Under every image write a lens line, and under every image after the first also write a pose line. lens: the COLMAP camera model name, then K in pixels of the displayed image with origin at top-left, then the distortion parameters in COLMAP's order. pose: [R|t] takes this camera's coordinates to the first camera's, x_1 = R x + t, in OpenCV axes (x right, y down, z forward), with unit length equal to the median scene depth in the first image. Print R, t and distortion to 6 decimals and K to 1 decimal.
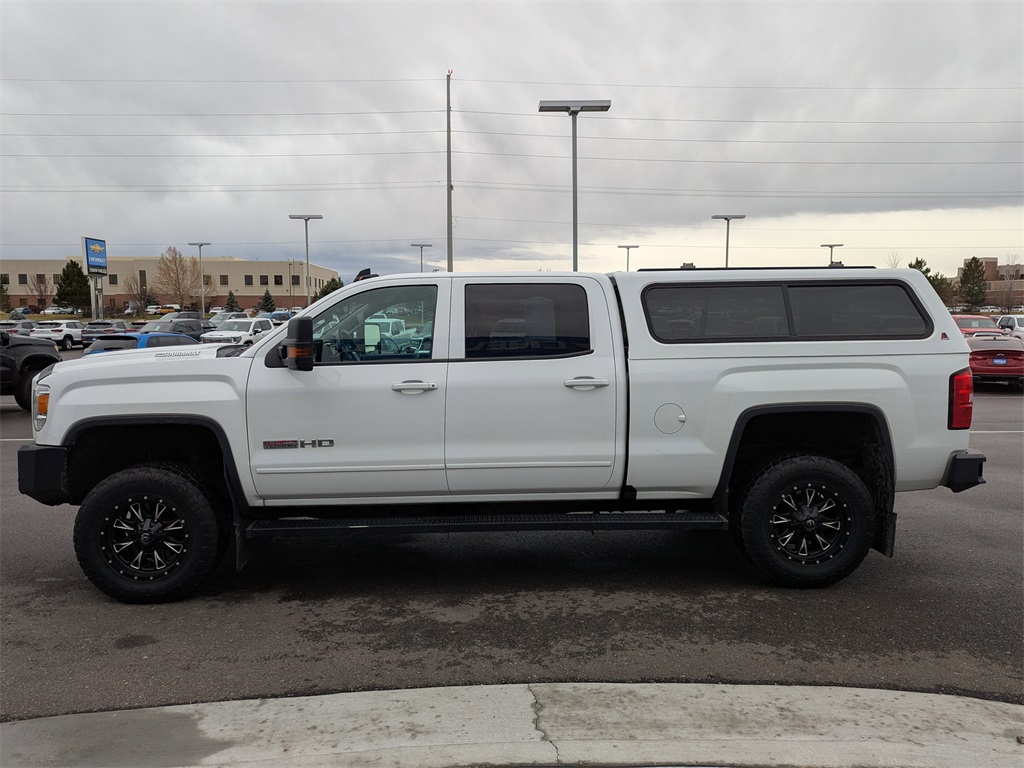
lens RADIAL K [[738.7, 0, 512.0], [0, 738.7, 384.0], [0, 0, 1]] dist [0.086825, -0.054205]
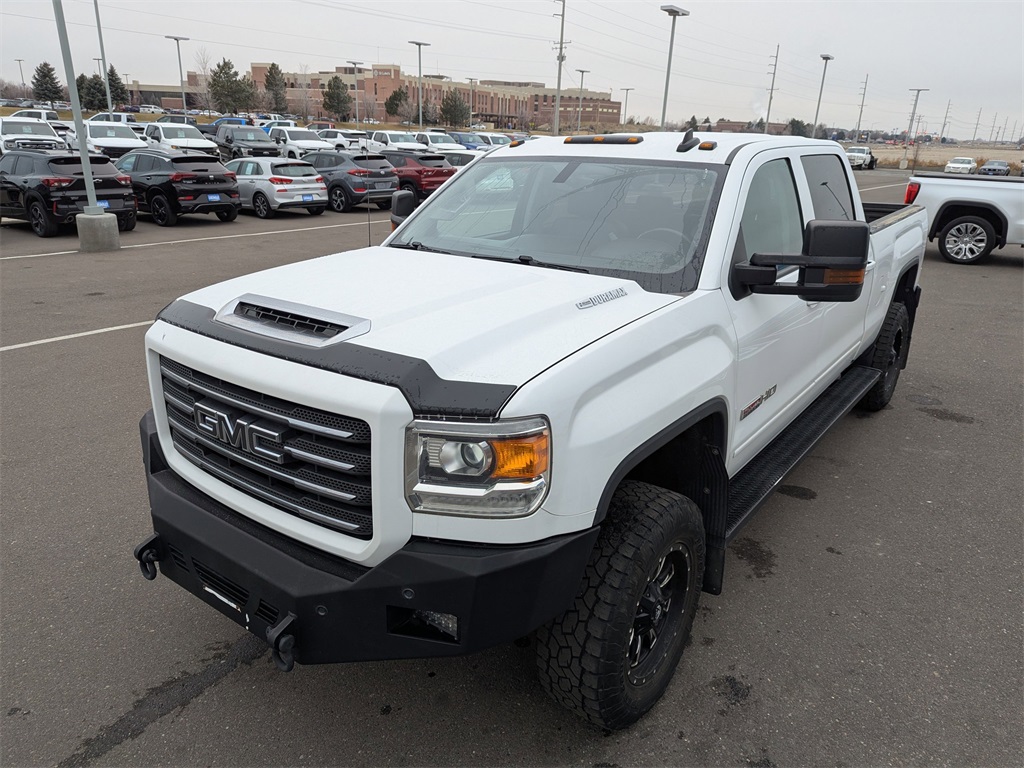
lens RADIAL K [[731.8, 0, 507.4], [0, 731.8, 372.7], [0, 0, 1]] dist [0.030900, -0.006656]
pose [[0.637051, -0.222727, 0.737942, -0.891196], [0.034871, 0.964692, 0.261062, -0.131006], [-0.770033, -0.140577, 0.622325, 0.706289]]
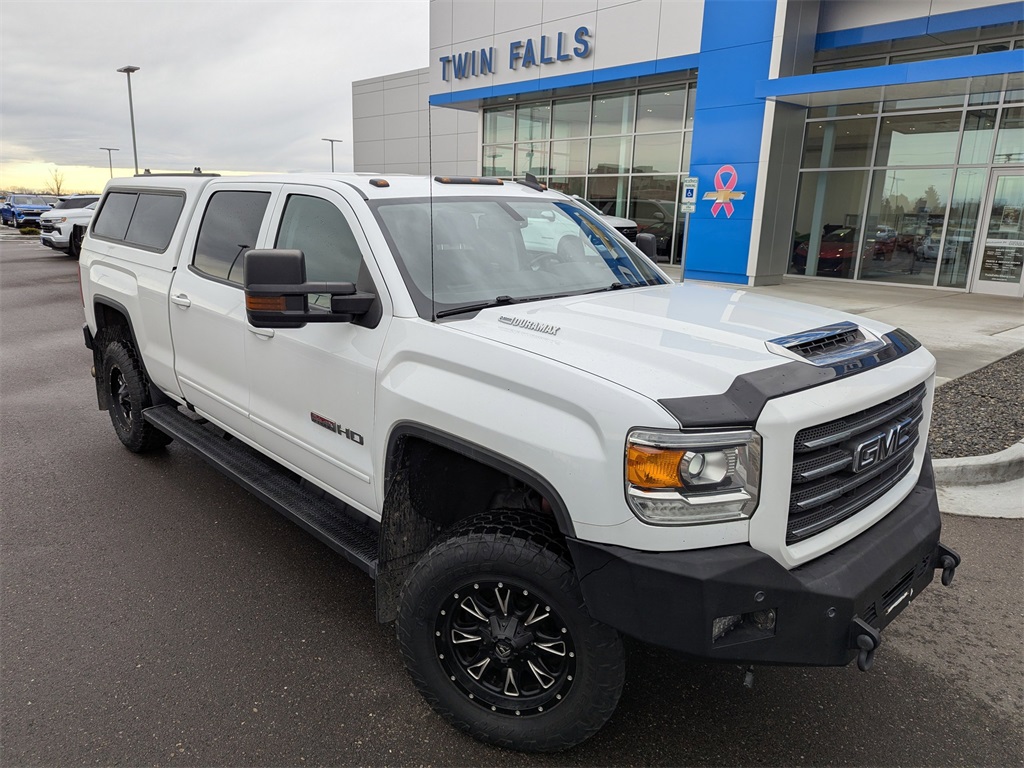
lens RADIAL K [[717.6, 0, 500.8], [0, 717.6, 386.3], [0, 0, 1]] dist [0.055250, -0.048754]
pose [[-0.635849, -0.197575, 0.746096, -0.859719], [0.040160, 0.956901, 0.287624, -0.171617], [-0.770768, 0.212849, -0.600510, 1.637358]]
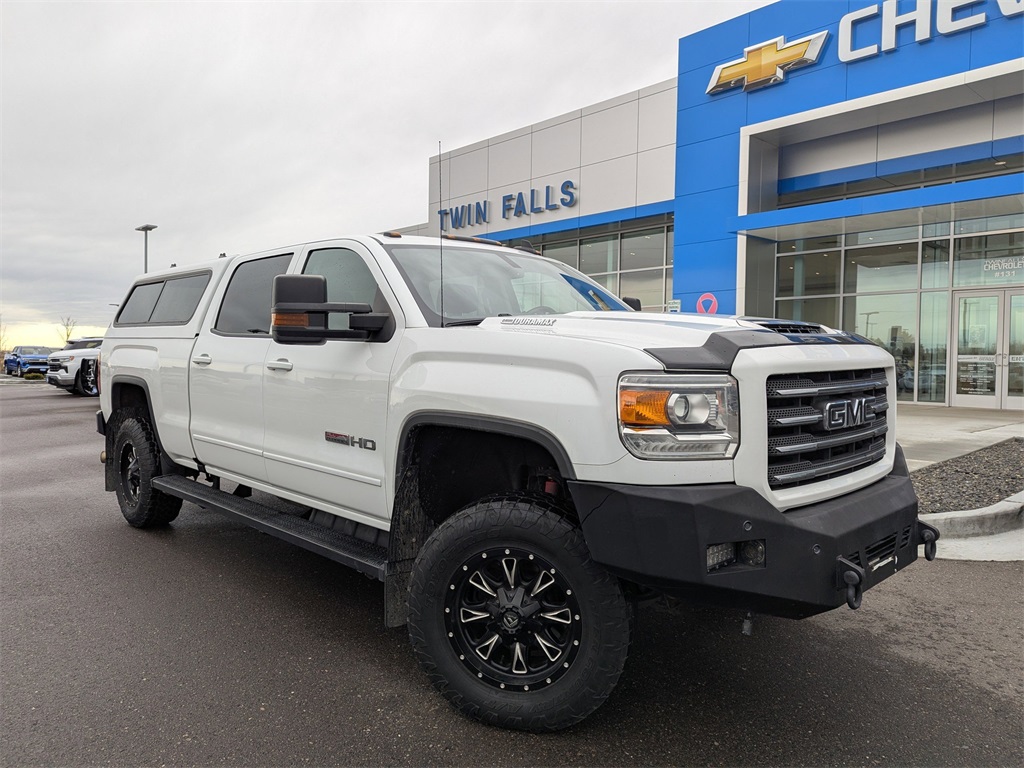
lens RADIAL K [[716.6, 0, 508.5], [0, 716.6, 378.2], [0, 0, 1]] dist [0.059932, -0.057560]
pose [[-0.649817, -0.027817, 0.759582, -0.911846], [0.053308, 0.995201, 0.082050, -0.062546], [-0.758219, 0.093809, -0.645216, 1.694992]]
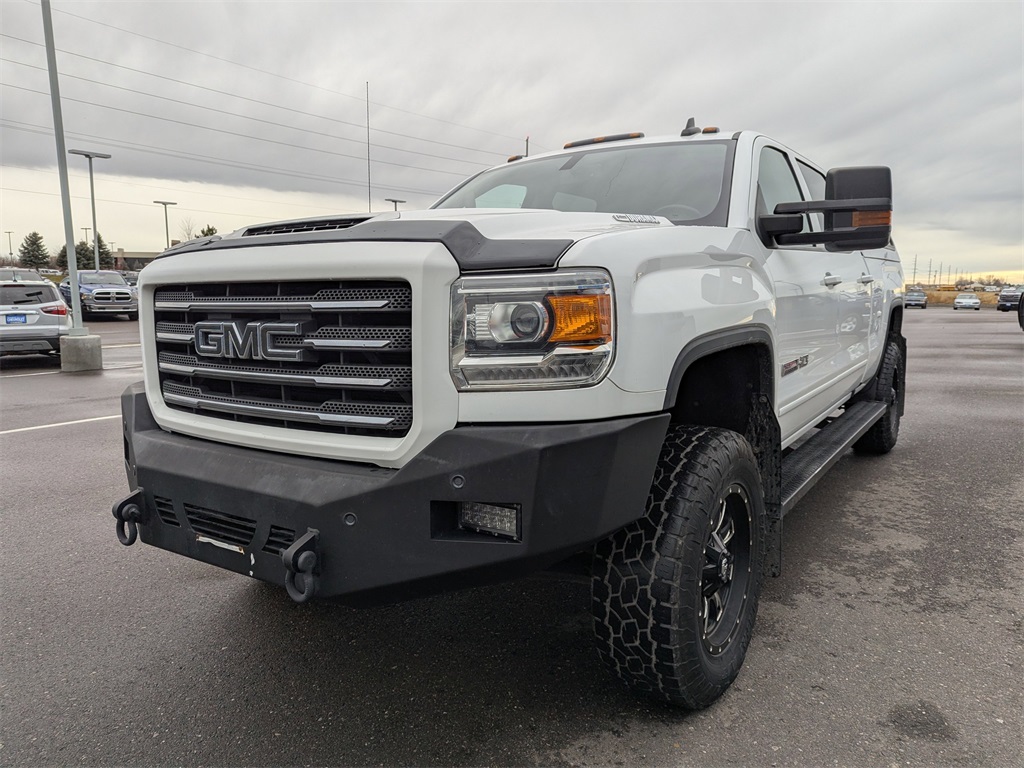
lens RADIAL K [[715.0, 0, 516.6], [0, 715.0, 372.6], [0, 0, 1]] dist [0.056358, -0.056982]
pose [[0.592404, -0.091278, 0.800453, -0.899239], [0.063791, 0.995756, 0.066338, 0.025292], [-0.803111, 0.011763, 0.595713, 0.765125]]
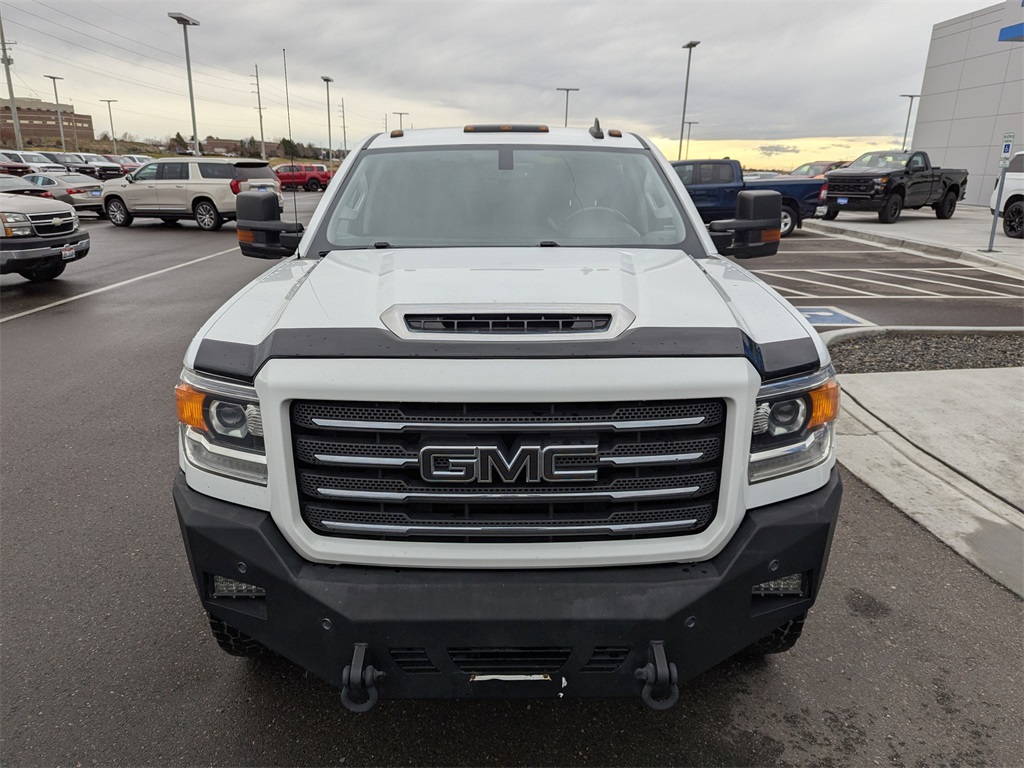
lens RADIAL K [[716.6, 0, 508.5], [0, 716.6, 378.2], [0, 0, 1]] dist [0.059932, -0.057560]
pose [[0.029681, -0.282876, 0.958697, -1.006413], [0.061977, 0.957795, 0.280691, -0.123378], [-0.997636, 0.051086, 0.045960, 1.116608]]
